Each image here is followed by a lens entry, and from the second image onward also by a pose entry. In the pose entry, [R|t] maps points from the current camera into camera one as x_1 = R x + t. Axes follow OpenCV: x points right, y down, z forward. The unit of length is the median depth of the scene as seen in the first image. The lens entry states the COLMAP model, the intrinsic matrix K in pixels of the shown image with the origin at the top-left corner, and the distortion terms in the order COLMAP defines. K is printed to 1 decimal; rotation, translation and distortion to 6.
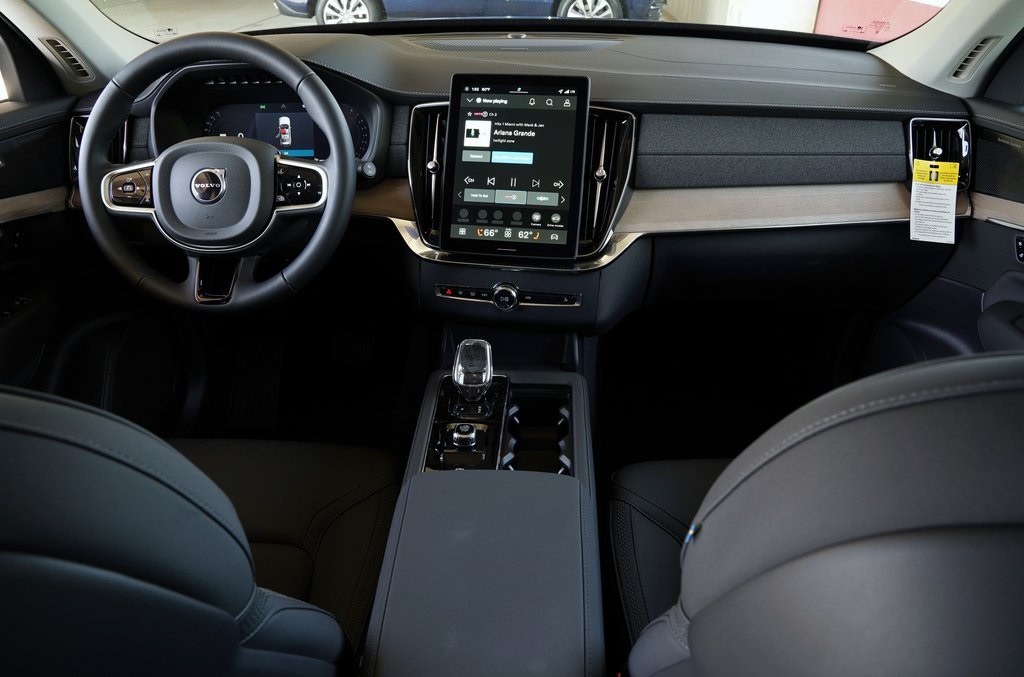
lens RADIAL K [[716.2, 0, 515.1], [0, 716.2, 336.0], [0, 0, 1]] dist [-0.114261, 0.001622]
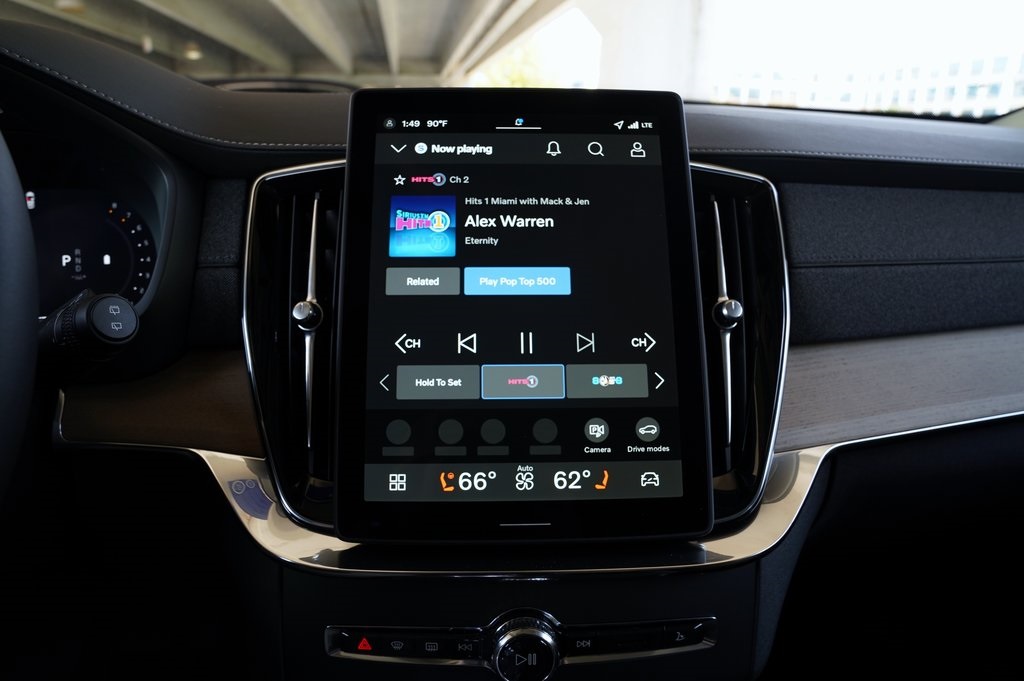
lens RADIAL K [[716.2, 0, 511.9], [0, 716.2, 337.1], [0, 0, 1]] dist [-0.114261, 0.001622]
pose [[0.978871, -0.044087, 0.199671, -0.086306], [0.091949, 0.967090, -0.237240, -0.127614], [-0.182641, 0.250587, 0.950709, 0.631274]]
